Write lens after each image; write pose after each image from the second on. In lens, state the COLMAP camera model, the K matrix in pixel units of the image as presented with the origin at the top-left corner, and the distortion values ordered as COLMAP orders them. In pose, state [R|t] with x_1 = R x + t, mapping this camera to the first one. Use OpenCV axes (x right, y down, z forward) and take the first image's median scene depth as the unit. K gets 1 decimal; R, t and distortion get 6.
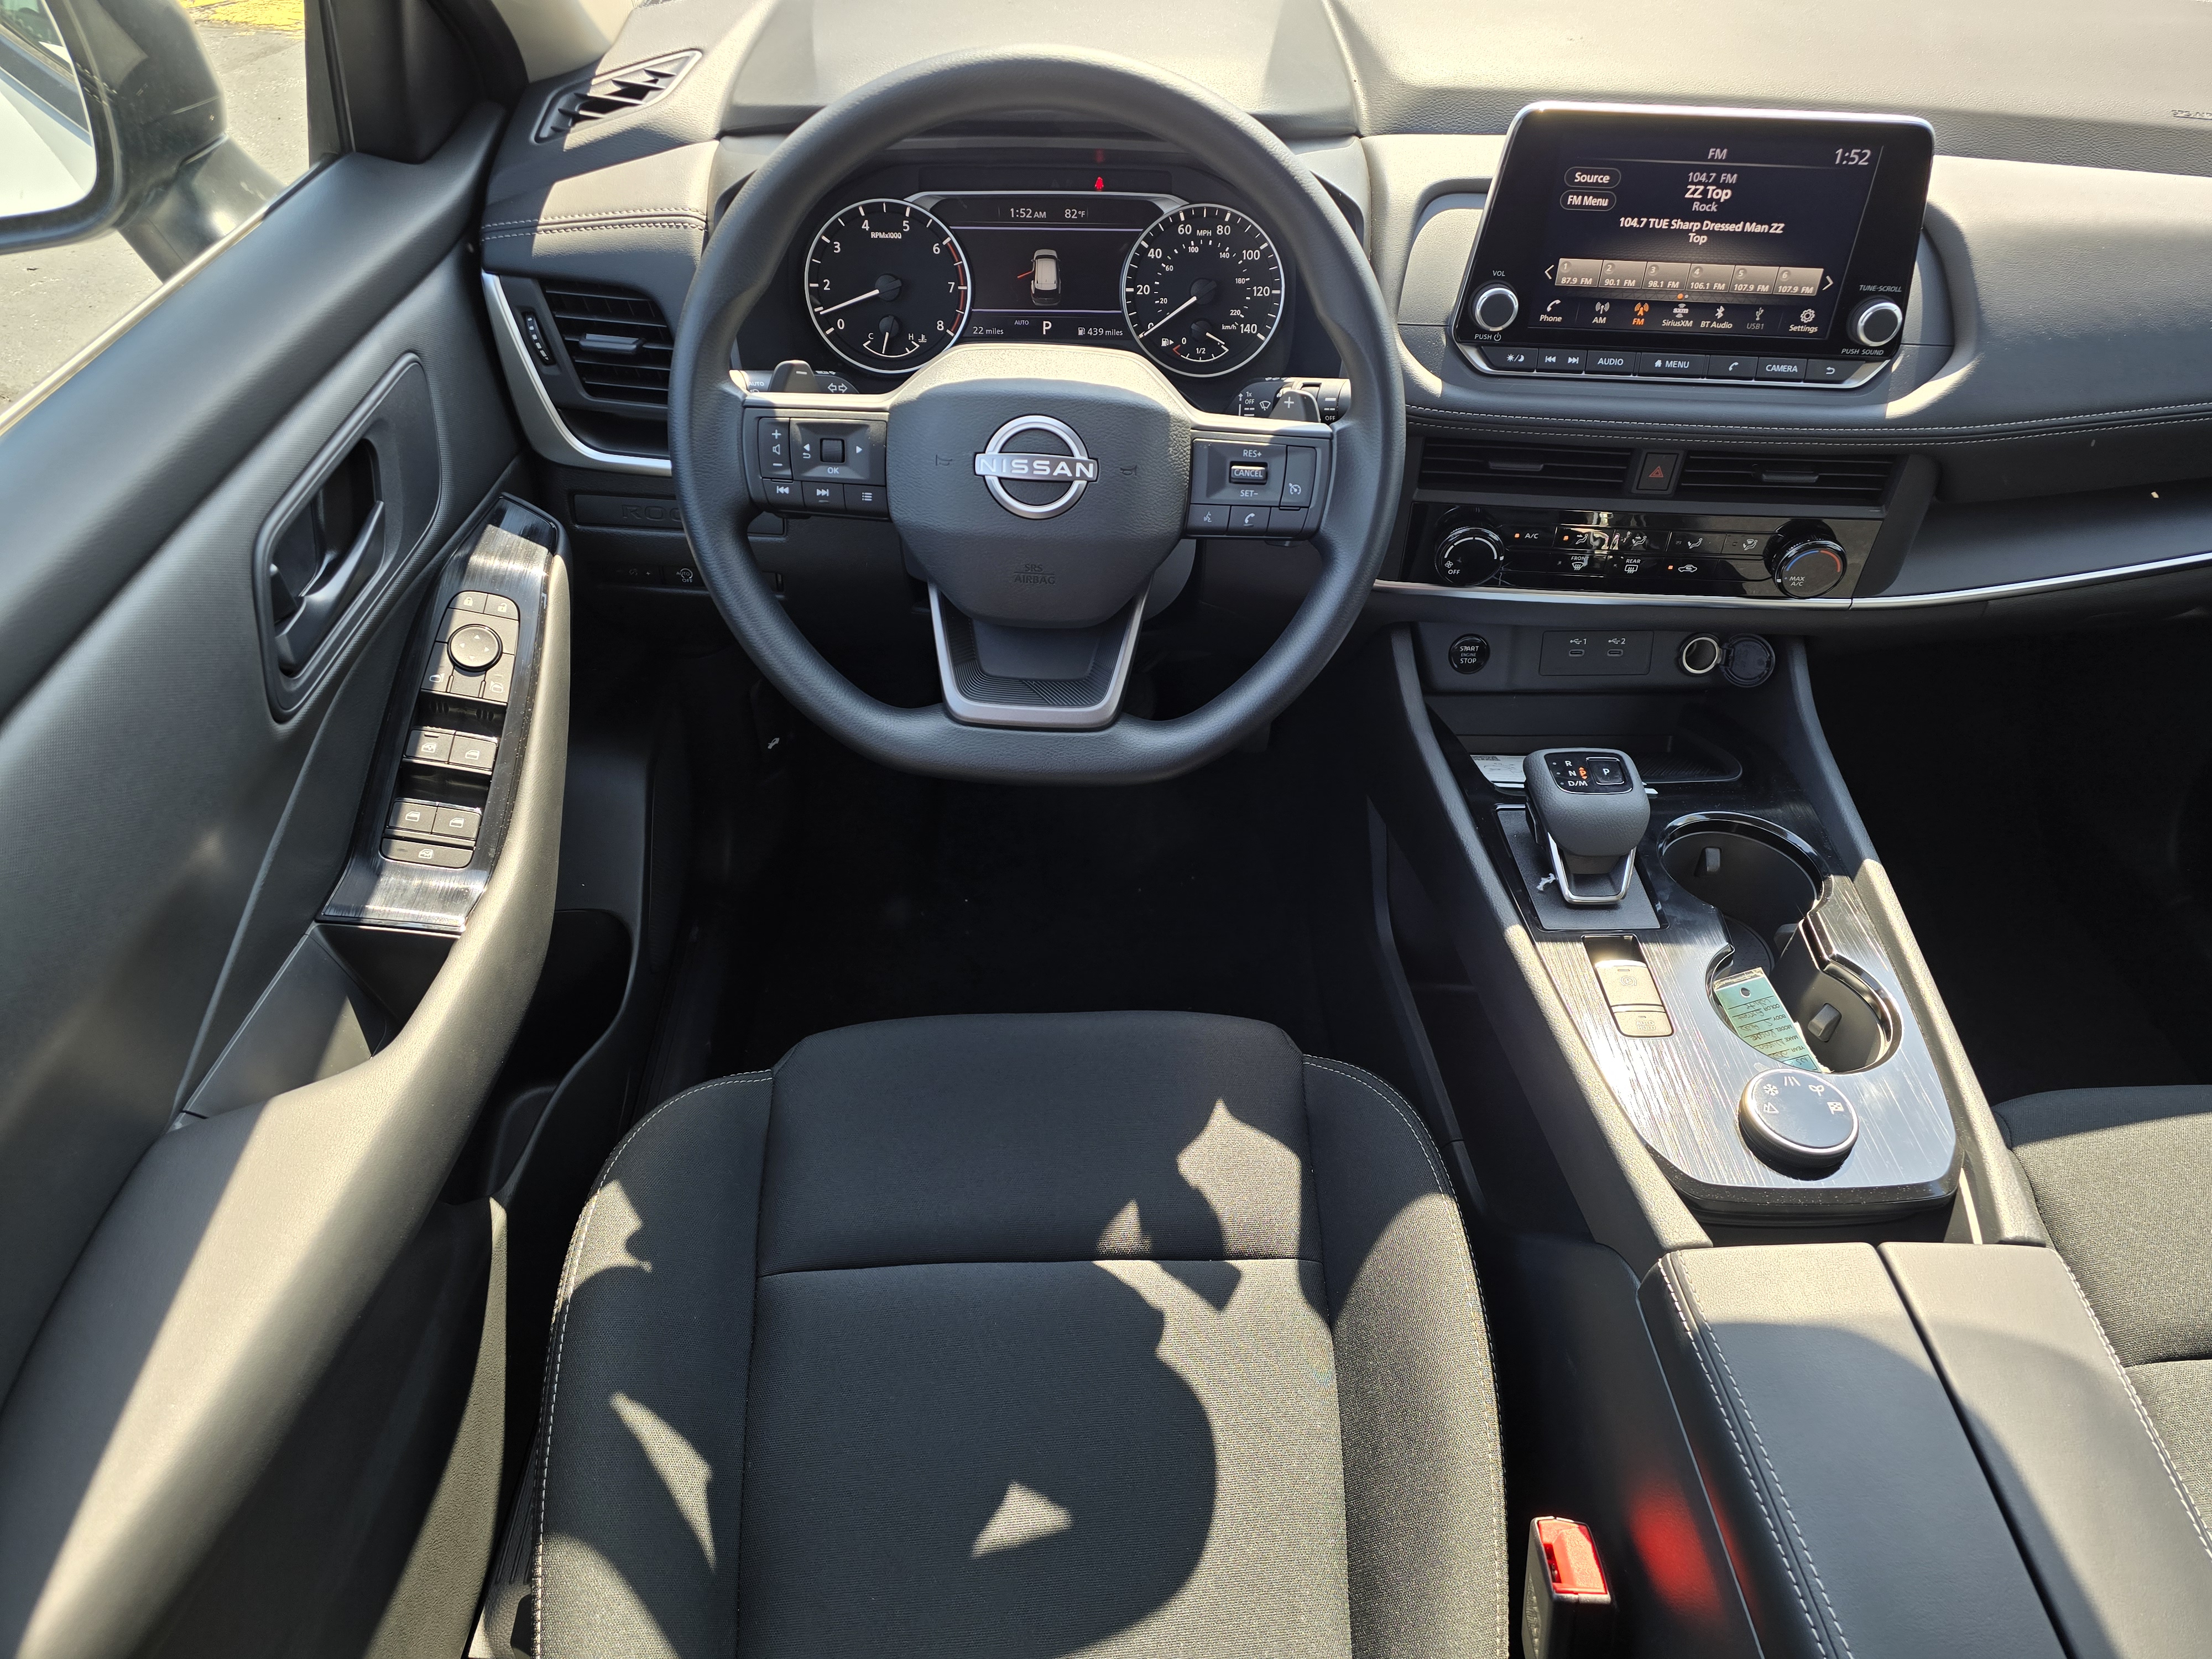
lens RADIAL K [[1514.3, 0, 1121.0], [0, 1514.3, 802.1], [0, 0, 1]] dist [0.058376, -0.062268]
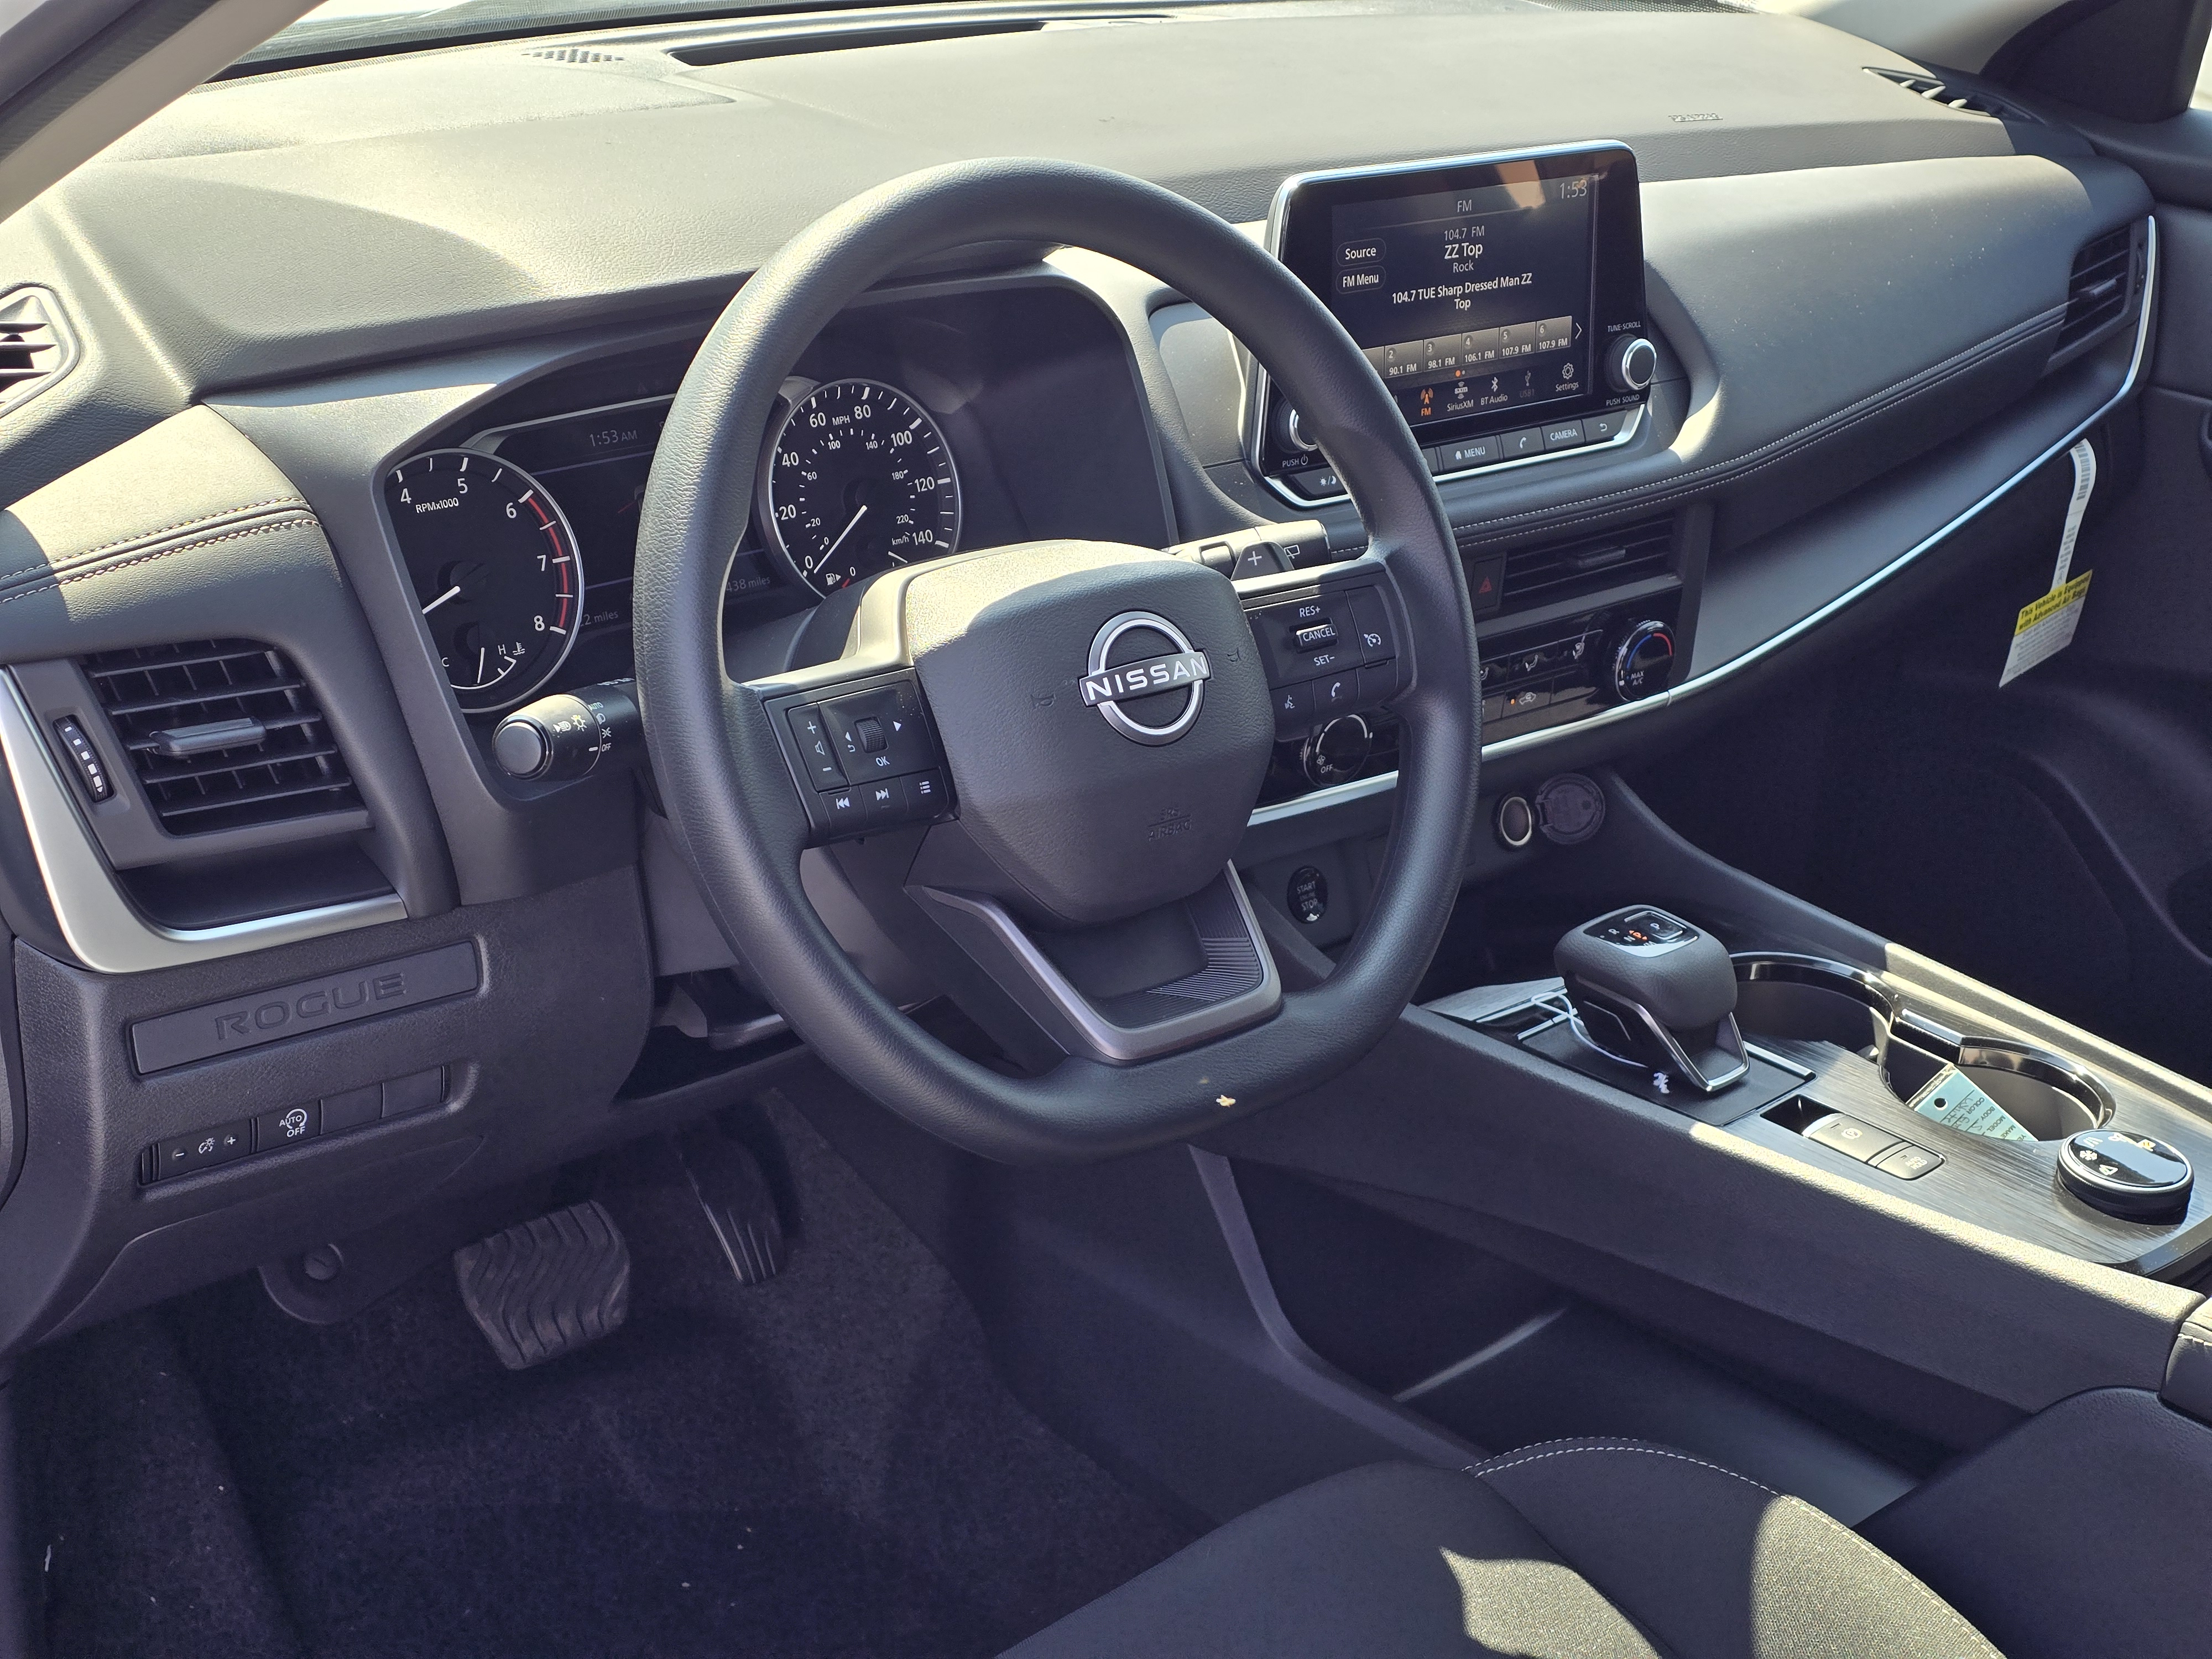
lens RADIAL K [[2982.6, 0, 1130.7], [0, 2982.6, 830.5], [0, 0, 1]] dist [0.221328, -0.784682]
pose [[0.749984, -0.250013, 0.612387, -0.796854], [0.401123, 0.908060, -0.120526, 0.012455], [-0.525951, 0.336035, 0.781317, -0.073176]]
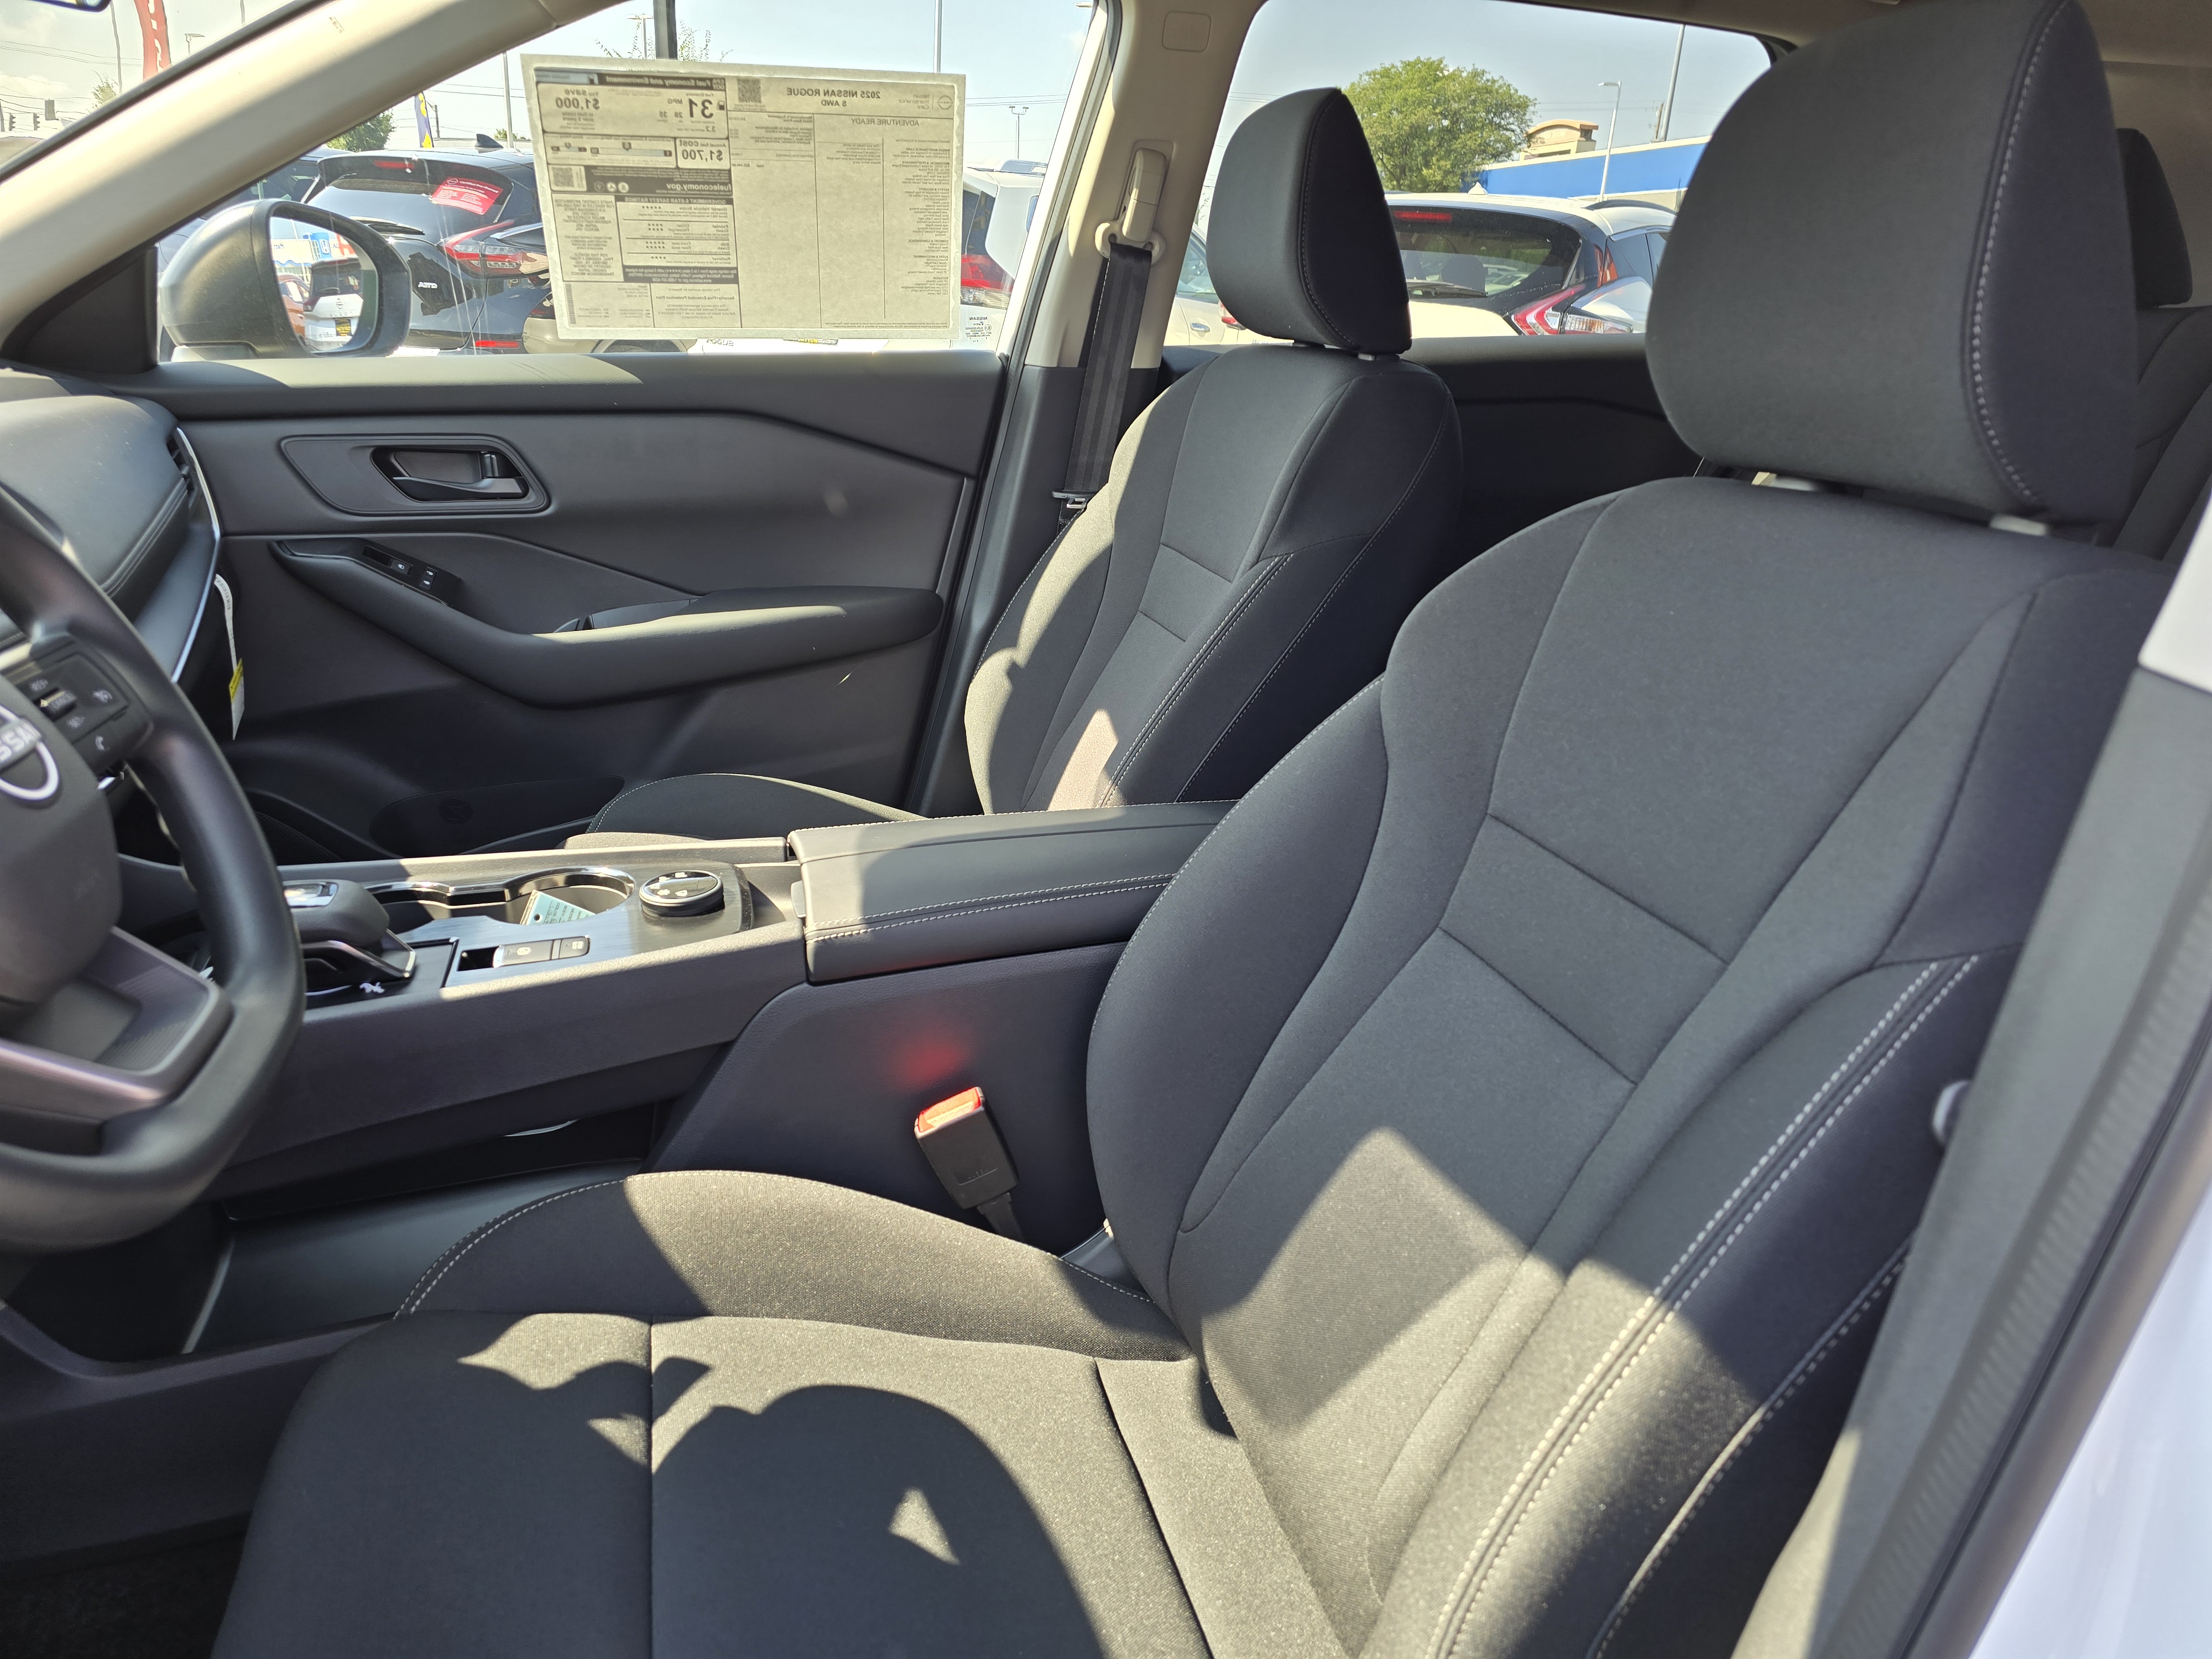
lens RADIAL K [[1514.3, 0, 1121.0], [0, 1514.3, 802.1], [0, 0, 1]] dist [0.058376, -0.062268]
pose [[-0.249490, -0.348230, 0.903599, -0.728100], [0.610987, 0.667328, 0.425873, -0.161463], [-0.751299, 0.658338, 0.046272, 0.486484]]
